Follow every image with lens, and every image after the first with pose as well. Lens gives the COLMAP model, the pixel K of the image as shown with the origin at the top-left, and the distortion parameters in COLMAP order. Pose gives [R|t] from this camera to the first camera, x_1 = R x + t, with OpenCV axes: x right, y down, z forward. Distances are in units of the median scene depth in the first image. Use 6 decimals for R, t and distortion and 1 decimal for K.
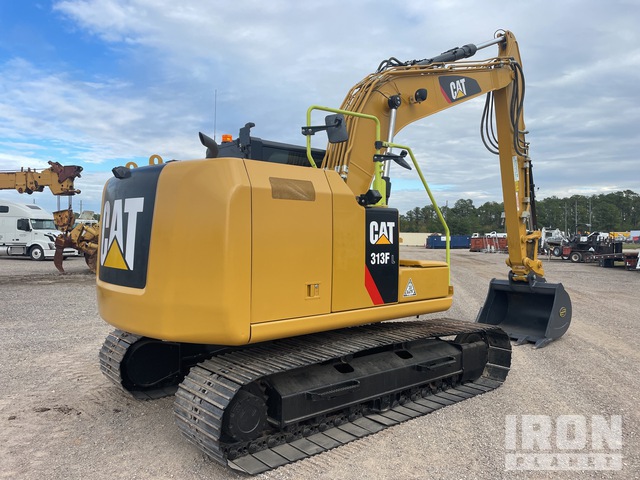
lens RADIAL K [[489.4, 0, 320.0], [0, 489.4, 240.0], [0, 0, 1]] dist [0.005495, -0.000351]
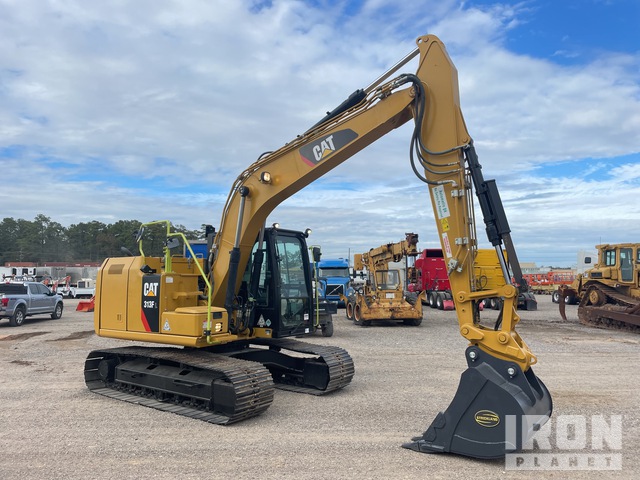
lens RADIAL K [[489.4, 0, 320.0], [0, 489.4, 240.0], [0, 0, 1]] dist [0.005495, -0.000351]
pose [[0.250232, -0.088449, -0.964137, 1.878058], [-0.004311, 0.995707, -0.092464, -0.030332], [0.968176, 0.027293, 0.248776, 1.101725]]
